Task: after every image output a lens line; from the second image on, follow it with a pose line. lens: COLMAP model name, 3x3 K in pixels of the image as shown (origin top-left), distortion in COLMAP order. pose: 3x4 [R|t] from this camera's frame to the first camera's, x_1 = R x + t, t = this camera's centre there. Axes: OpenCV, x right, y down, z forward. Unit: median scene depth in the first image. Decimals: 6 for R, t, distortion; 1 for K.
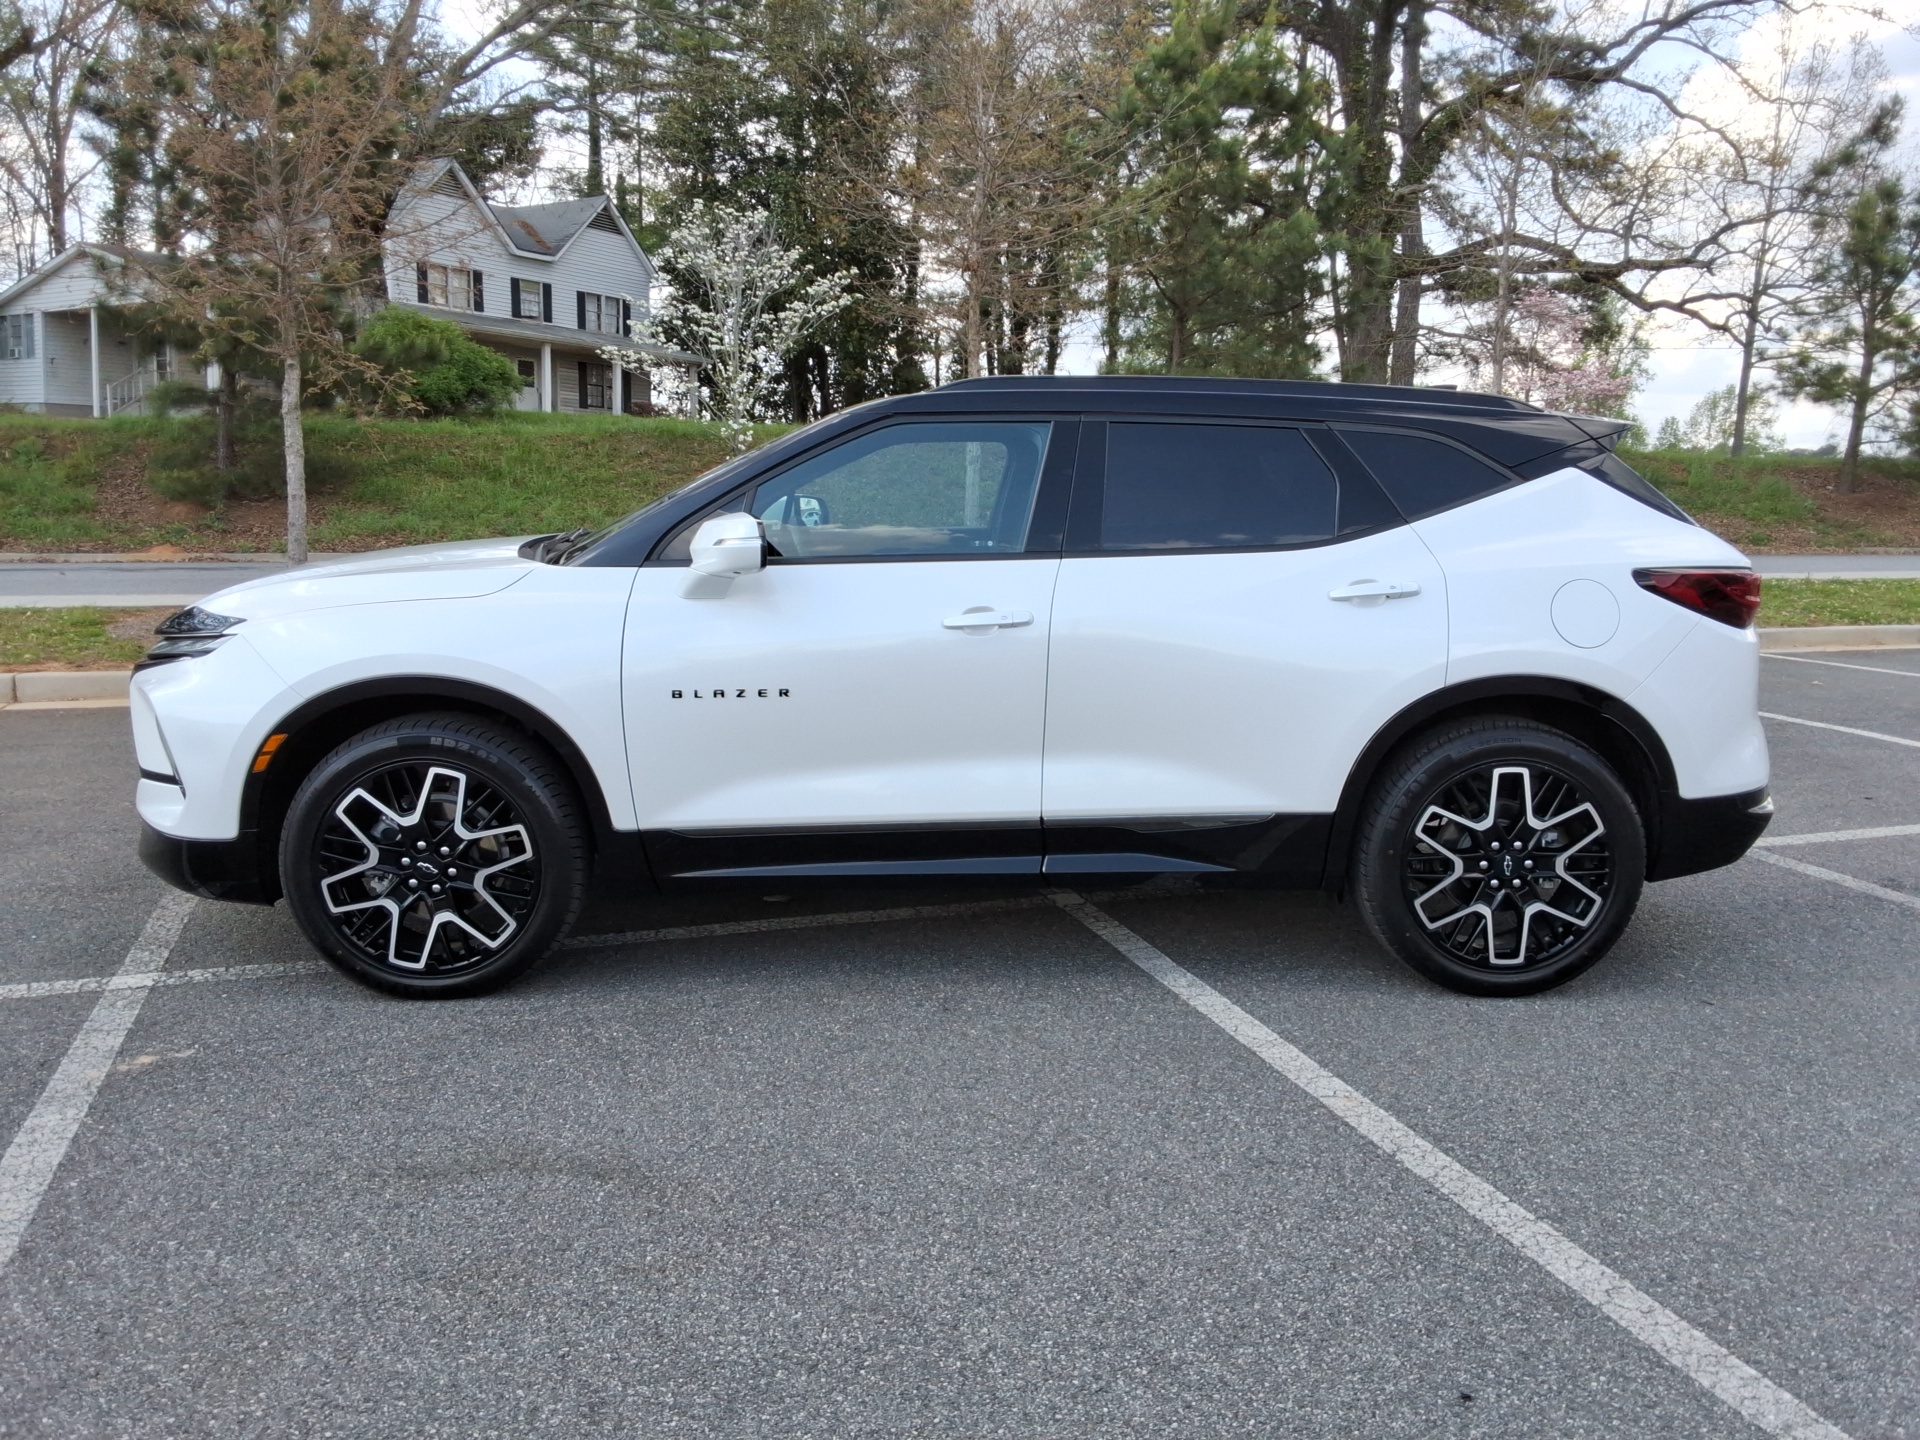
lens RADIAL K [[1543.5, 0, 982.4], [0, 1543.5, 703.8], [0, 0, 1]] dist [0.094550, -0.145907]
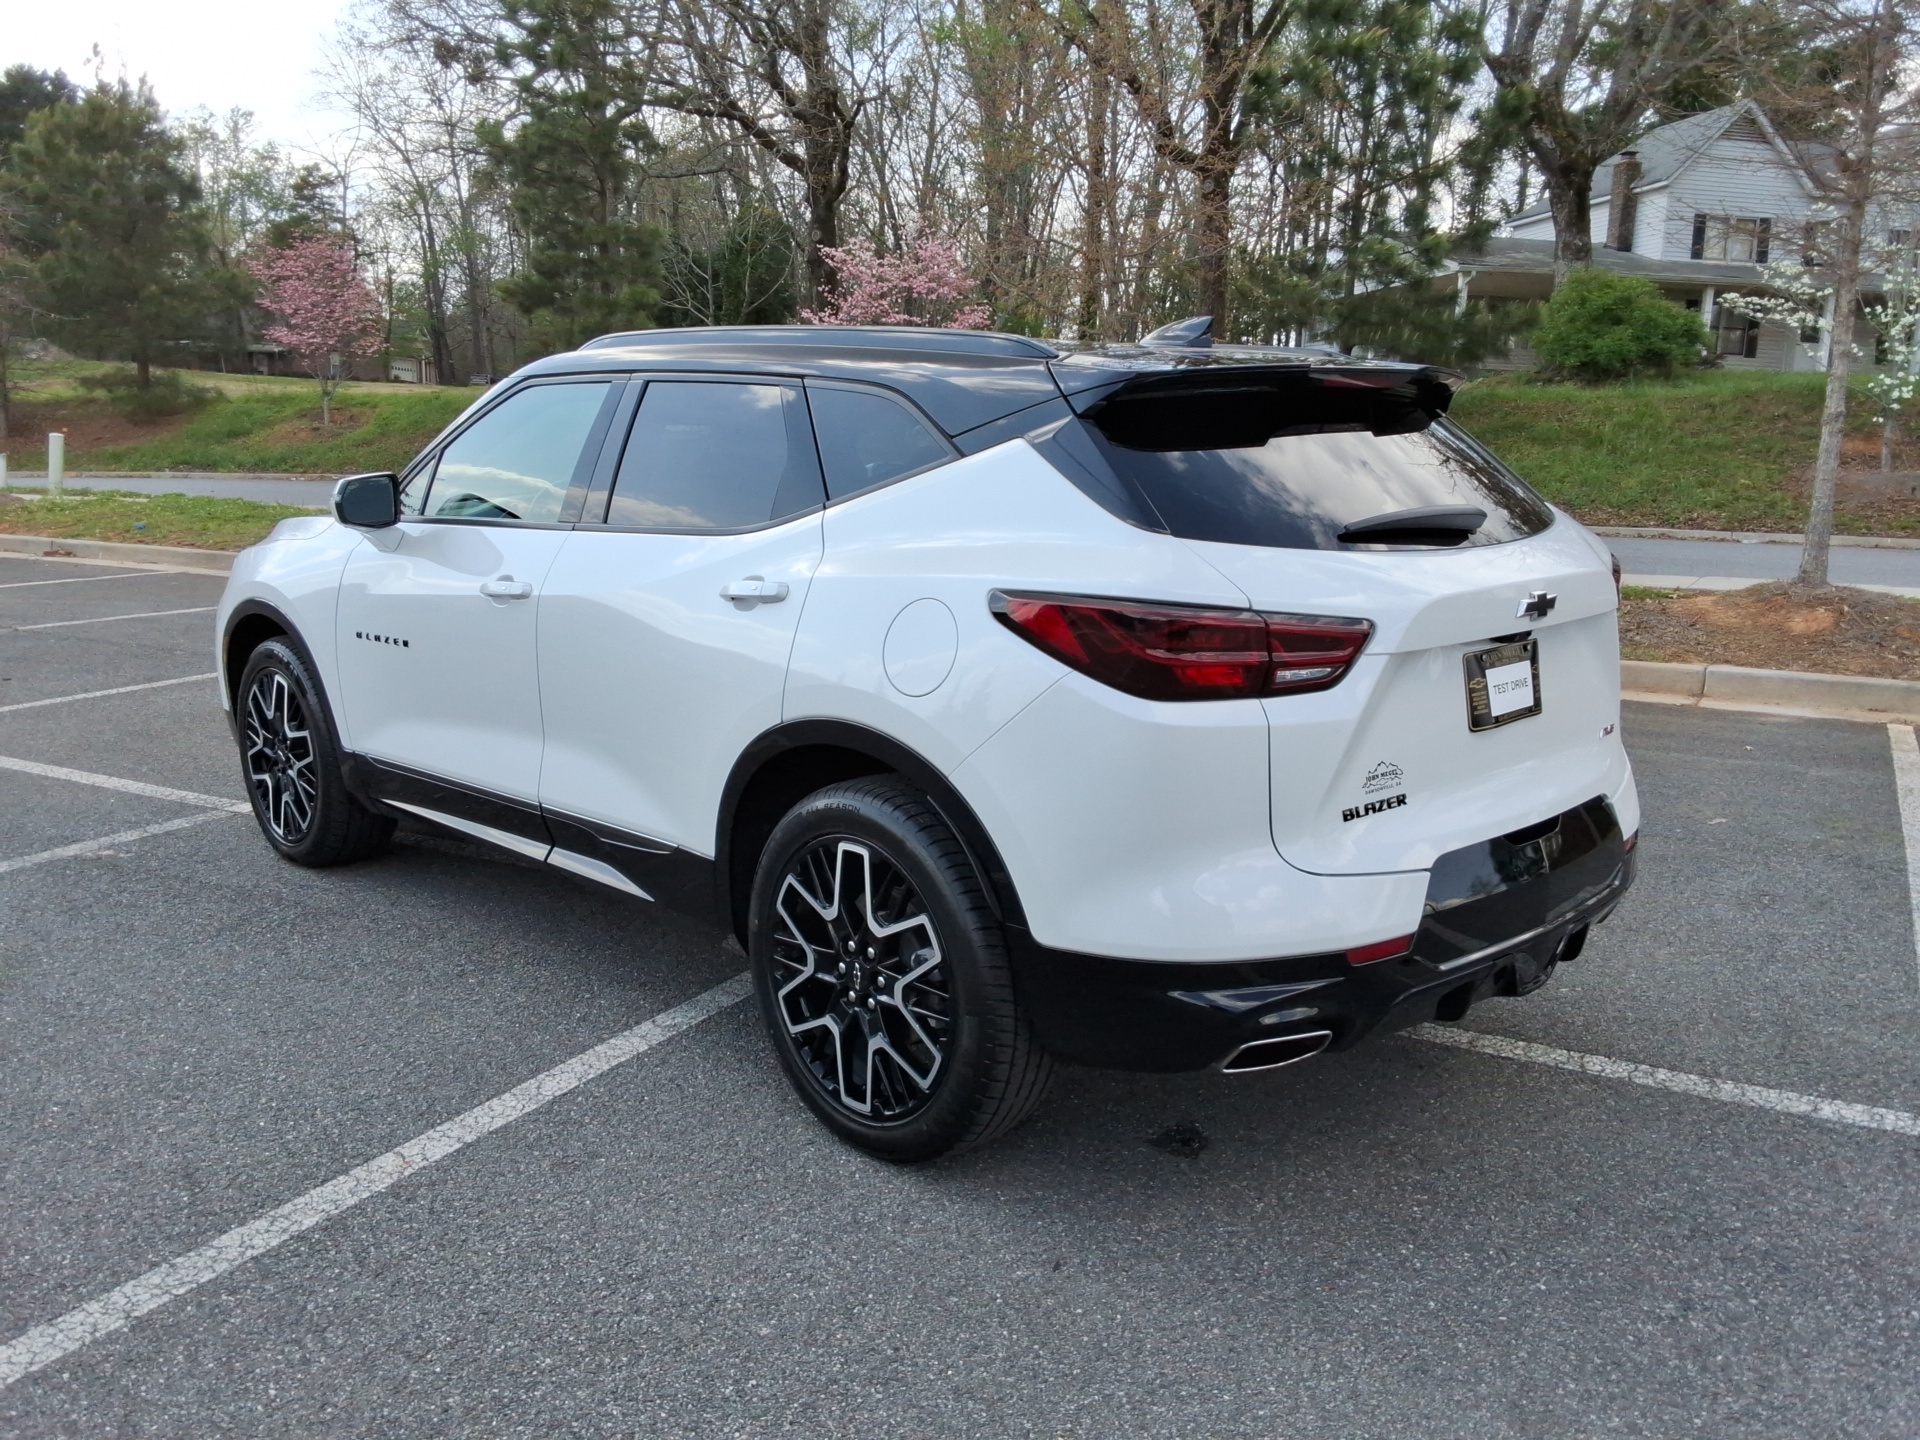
lens RADIAL K [[1543.5, 0, 975.6], [0, 1543.5, 696.9], [0, 0, 1]] dist [0.094550, -0.145907]
pose [[0.670512, 0.121329, -0.731911, 0.884885], [-0.109066, 0.991939, 0.064517, -0.080324], [0.733838, 0.036567, 0.678339, 0.529178]]
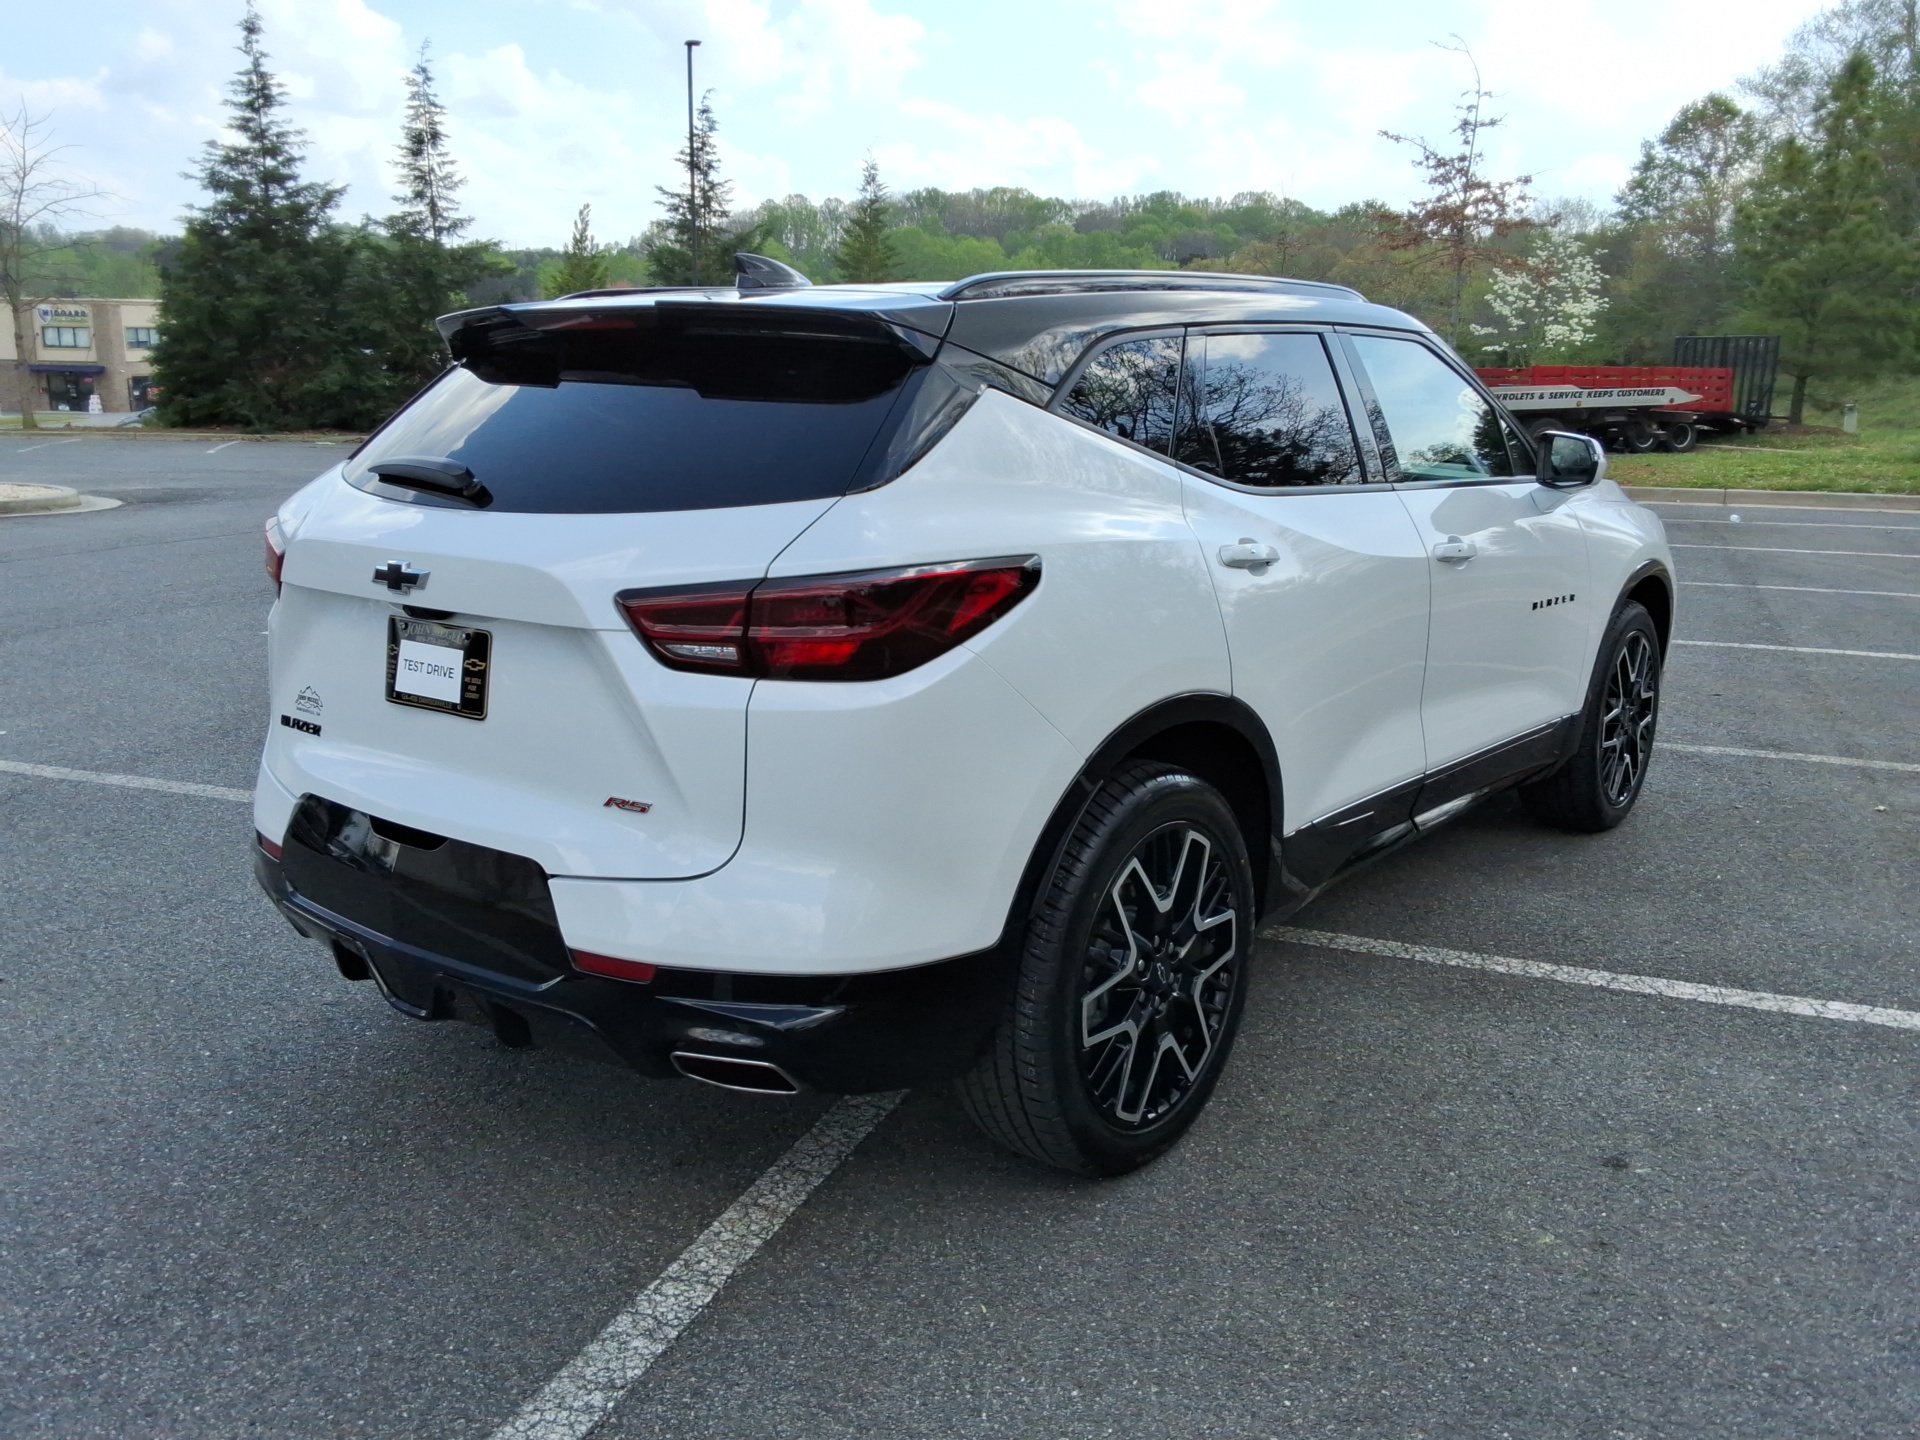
lens RADIAL K [[1543.5, 0, 976.6], [0, 1543.5, 702.5], [0, 0, 1]] dist [0.094550, -0.145907]
pose [[-0.649576, 0.138064, -0.747656, 0.853352], [-0.132876, 0.947624, 0.290435, -0.264795], [0.748596, 0.288005, -0.597208, 1.739056]]
